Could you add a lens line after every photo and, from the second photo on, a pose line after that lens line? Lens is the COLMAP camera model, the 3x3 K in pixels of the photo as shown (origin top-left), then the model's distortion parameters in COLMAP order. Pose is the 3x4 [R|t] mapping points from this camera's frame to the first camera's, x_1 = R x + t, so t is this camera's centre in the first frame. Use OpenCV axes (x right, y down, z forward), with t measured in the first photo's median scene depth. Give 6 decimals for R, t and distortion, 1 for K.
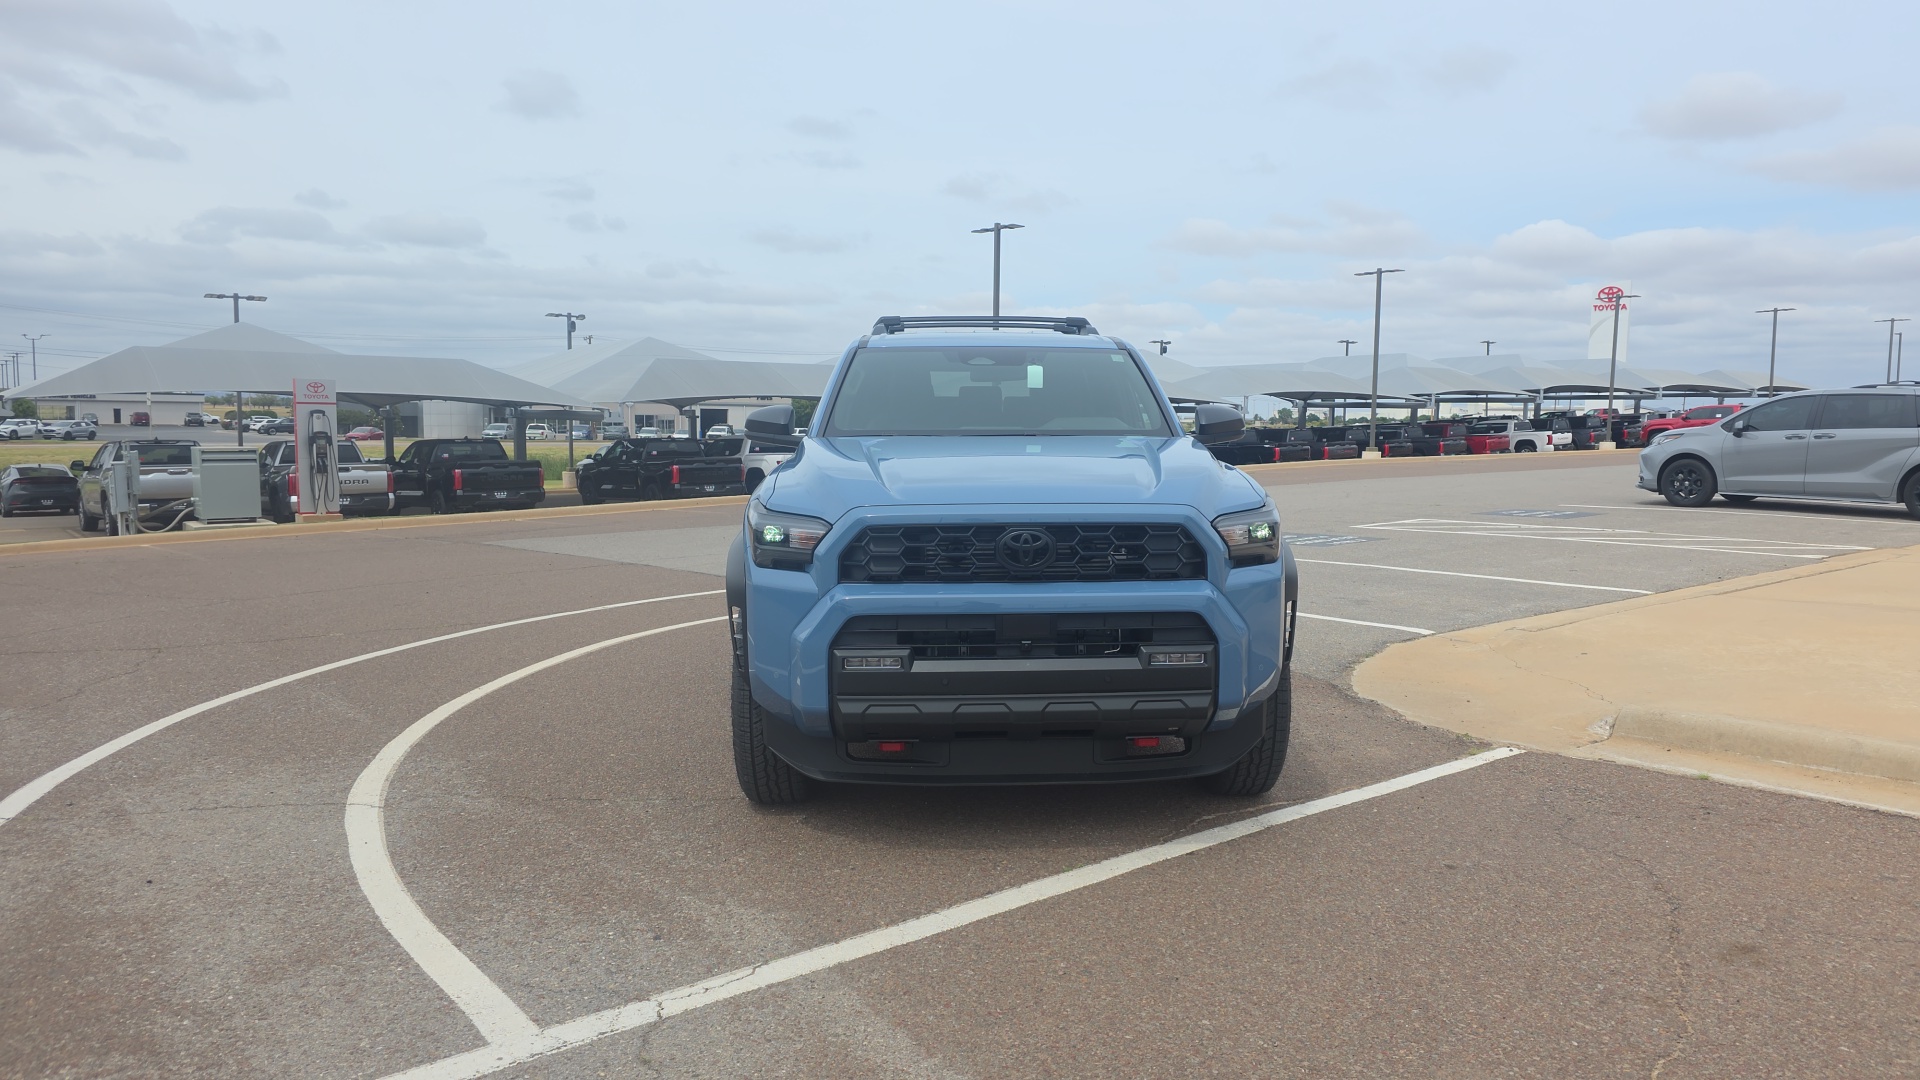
lens RADIAL K [[1291.4, 0, 950.2], [0, 1291.4, 533.2], [0, 0, 1]] dist [0.063998, -0.064368]
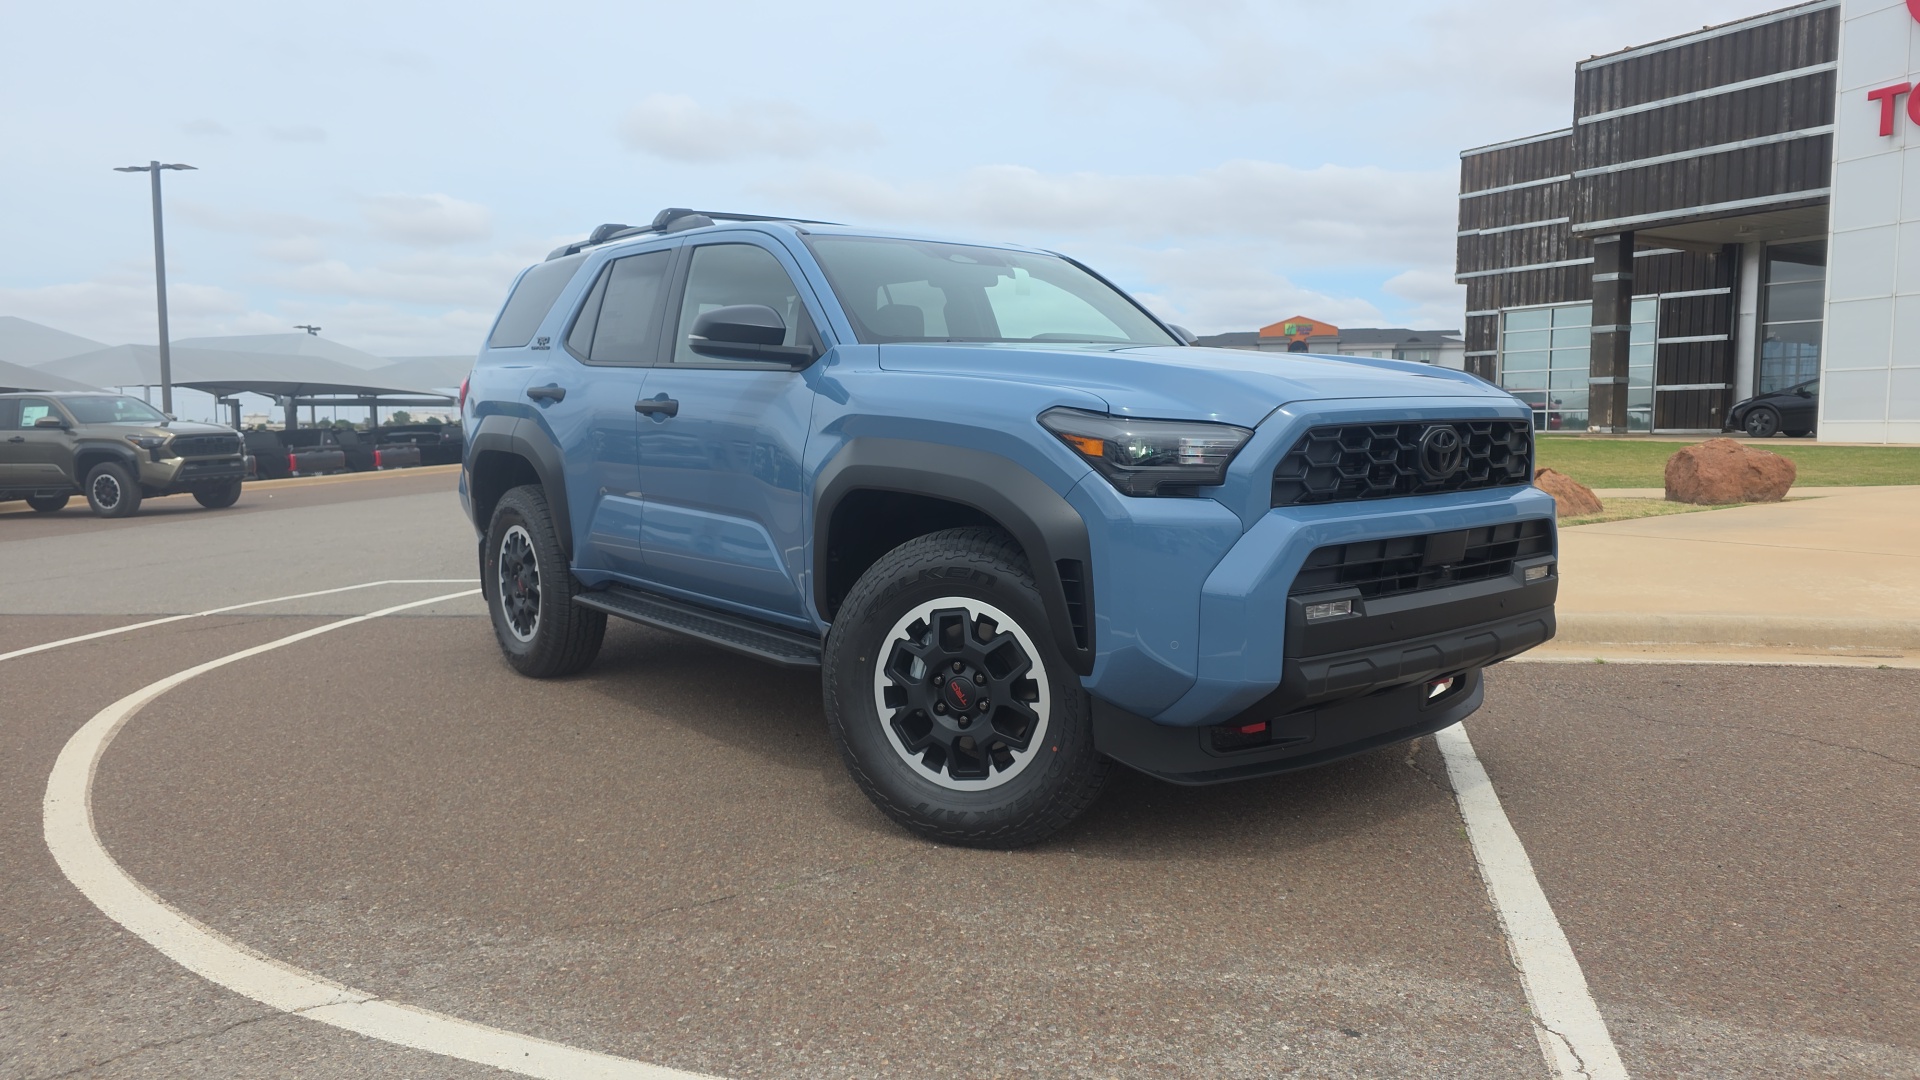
lens RADIAL K [[1330.4, 0, 931.9], [0, 1330.4, 525.0], [0, 0, 1]] dist [0.062206, -0.052746]
pose [[0.801632, -0.054007, 0.595373, -0.625091], [0.061447, 0.998080, 0.007803, 0.026911], [-0.594651, 0.030329, 0.803411, 0.449400]]
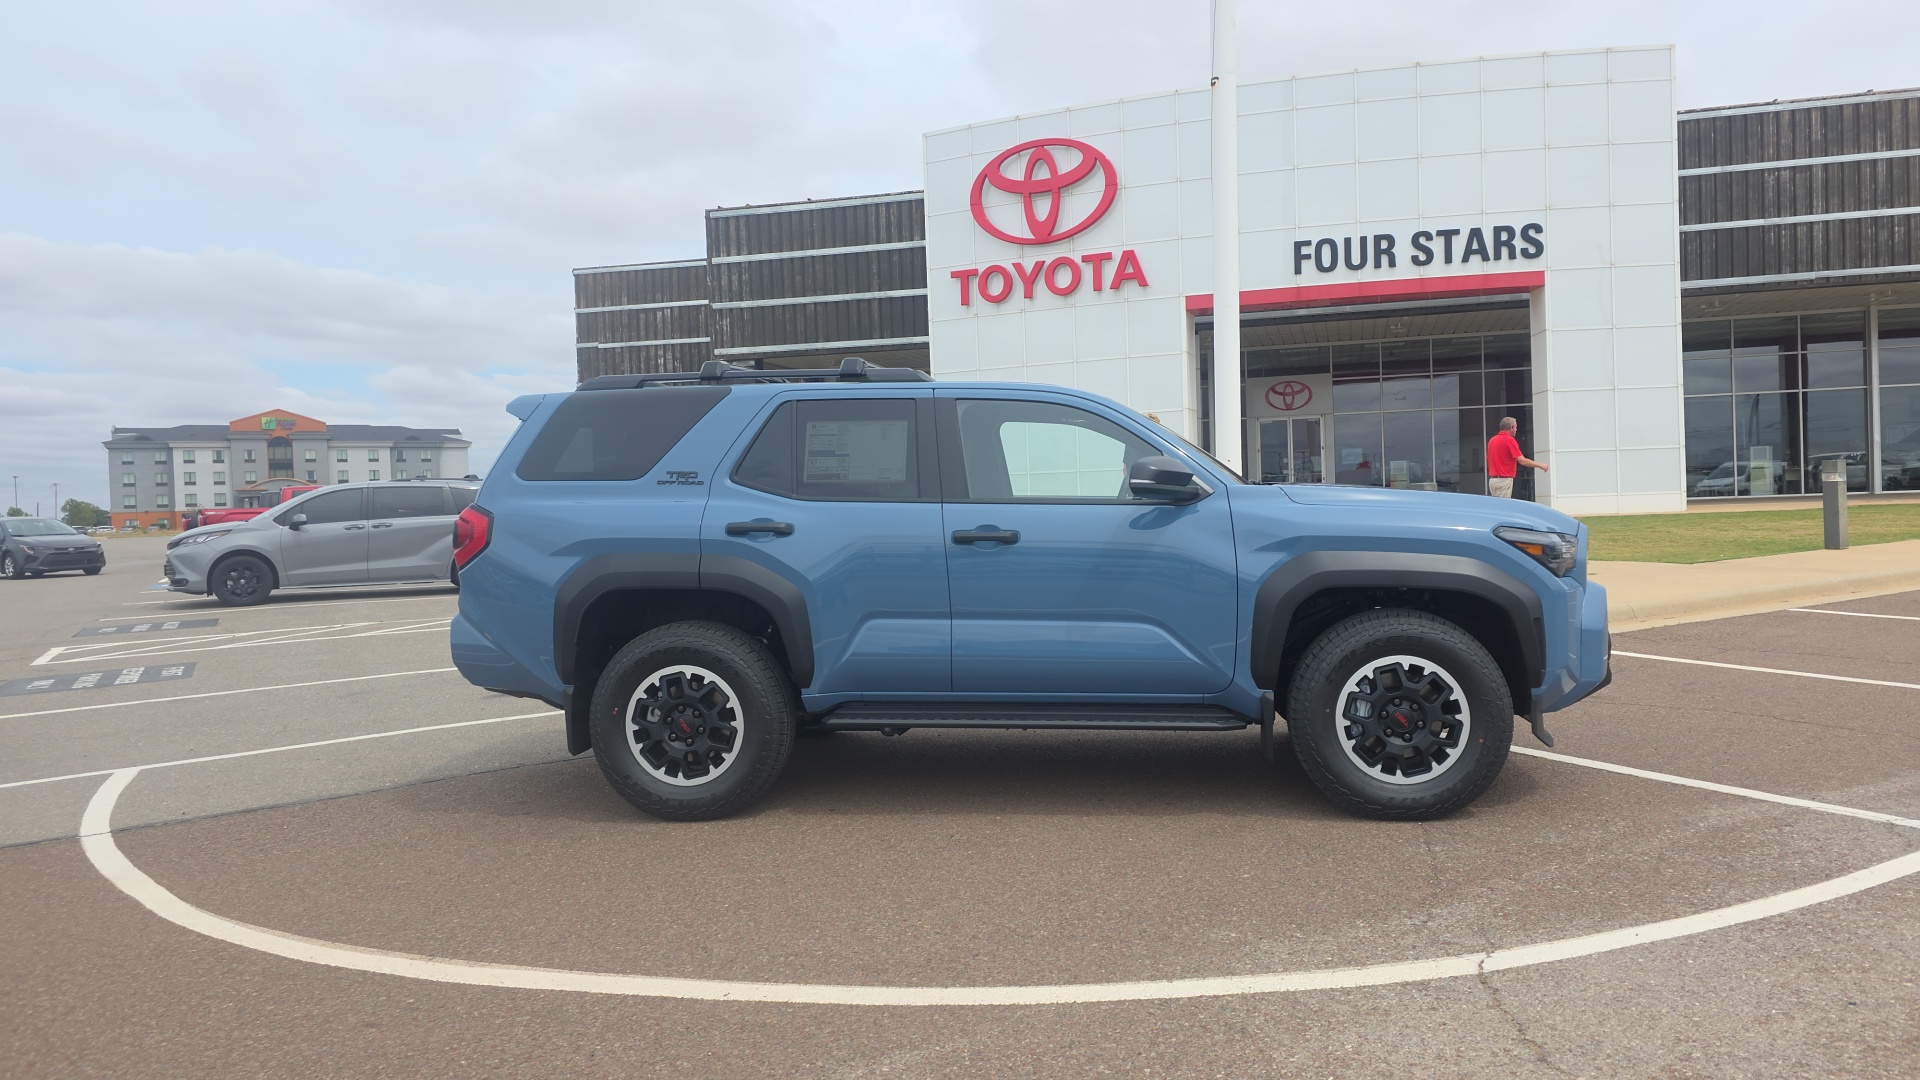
lens RADIAL K [[1357.8, 0, 990.4], [0, 1357.8, 533.4], [0, 0, 1]] dist [0.093190, -0.094598]
pose [[0.126590, -0.034919, 0.991340, -1.396237], [0.121363, 0.992417, 0.019459, -0.098773], [-0.984503, 0.117849, 0.129868, 1.261073]]
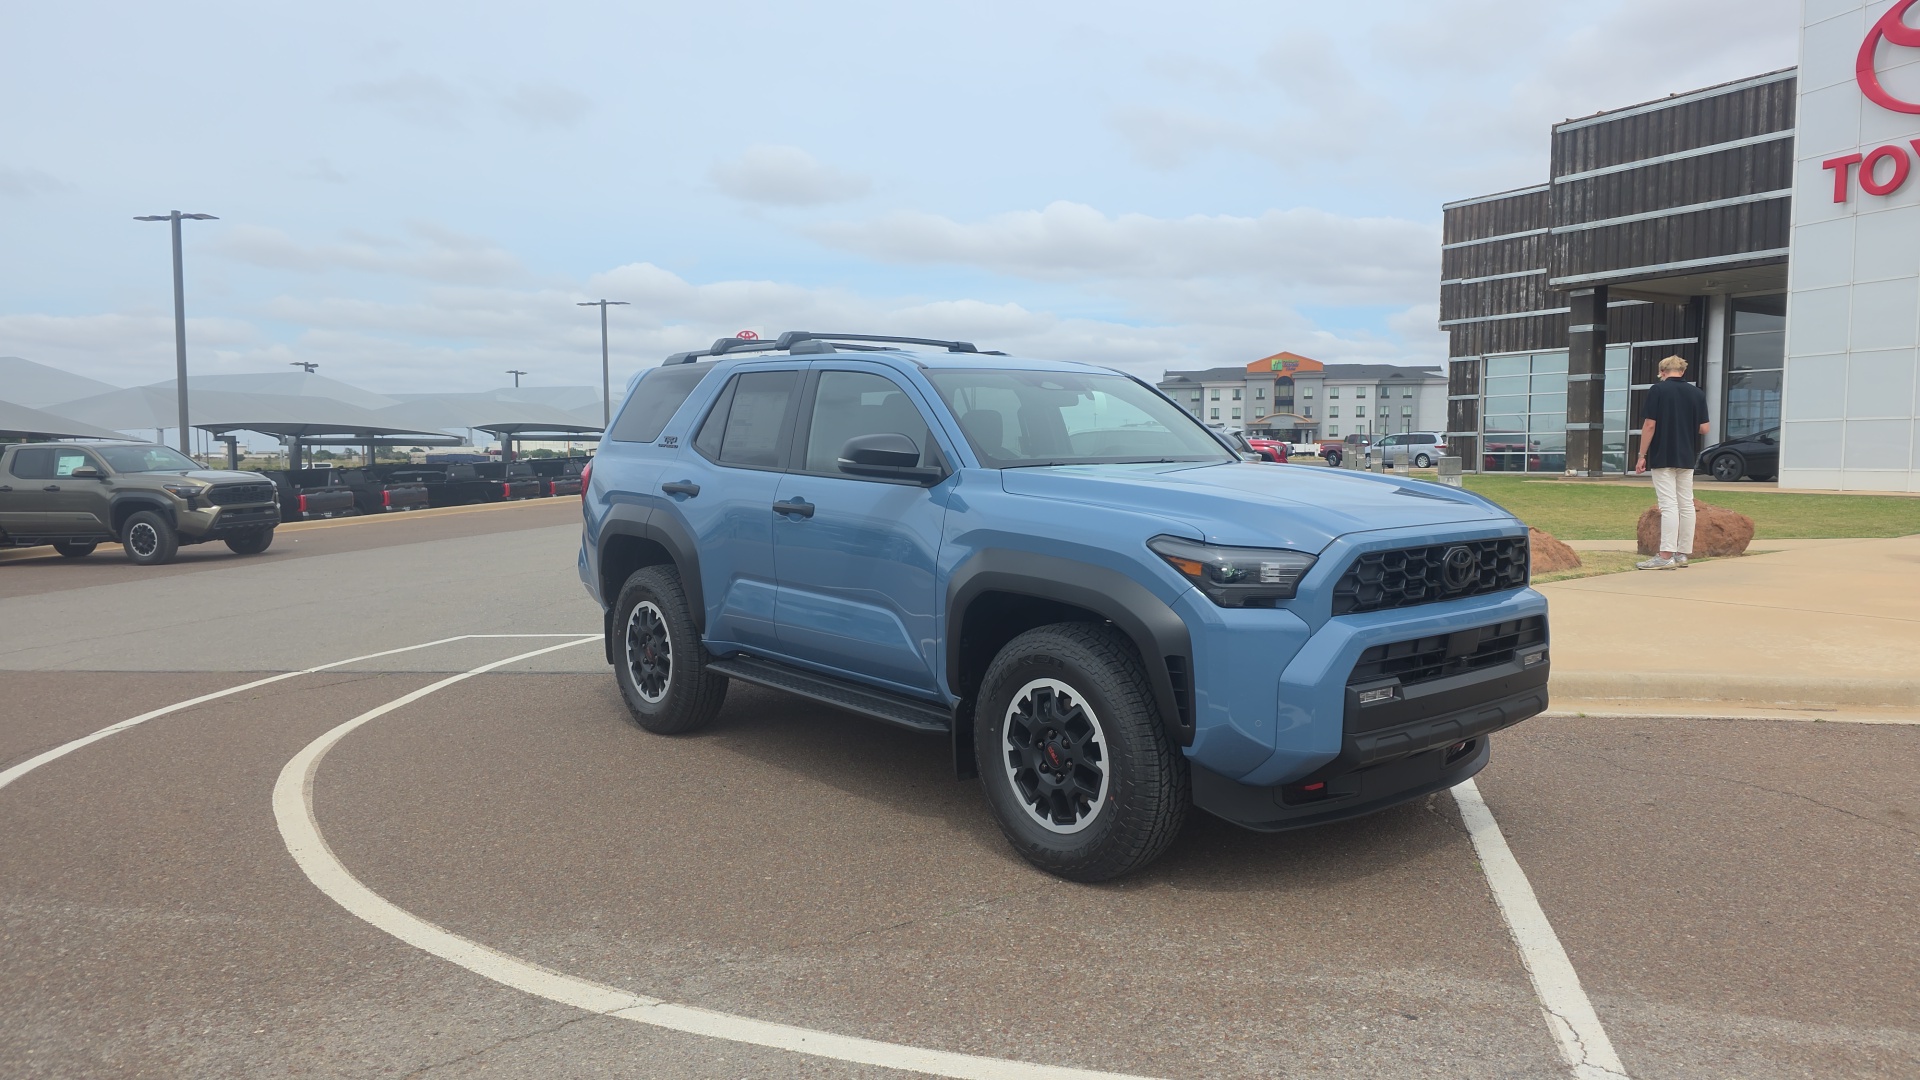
lens RADIAL K [[1328.3, 0, 960.0], [0, 1328.3, 540.0], [0, 0, 1]] dist [0.082658, -0.078446]
pose [[0.782473, -0.050098, 0.620666, -0.817329], [0.064133, 0.997941, -0.000302, -0.031634], [-0.619373, 0.040041, 0.784075, 0.352628]]
